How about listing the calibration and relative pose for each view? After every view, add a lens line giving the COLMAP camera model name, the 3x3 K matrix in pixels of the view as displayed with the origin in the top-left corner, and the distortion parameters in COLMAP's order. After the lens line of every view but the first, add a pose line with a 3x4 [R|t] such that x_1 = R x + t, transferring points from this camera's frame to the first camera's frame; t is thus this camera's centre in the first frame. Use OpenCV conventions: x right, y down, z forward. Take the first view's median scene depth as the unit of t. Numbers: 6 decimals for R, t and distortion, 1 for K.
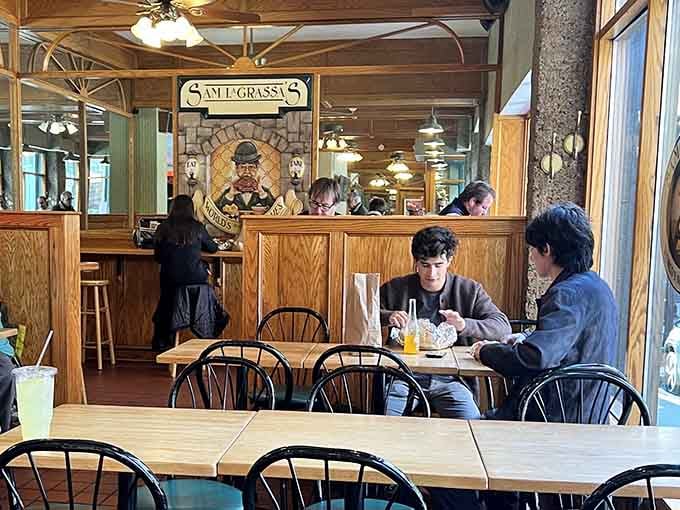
lens RADIAL K [[527.6, 0, 340.7], [0, 527.6, 254.7], [0, 0, 1]] dist [0.002216, 0.000551]
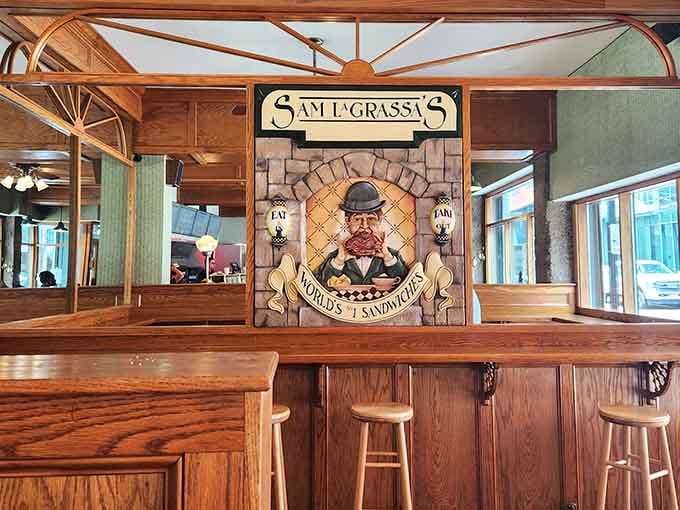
lens RADIAL K [[440.2, 0, 338.9], [0, 440.2, 250.8], [0, 0, 1]] dist [0.020037, -0.011372]
pose [[0.987617, -0.011789, 0.156438, -0.296479], [0.030924, 0.992237, -0.120454, -0.060916], [-0.153804, 0.123801, 0.980315, 0.468274]]
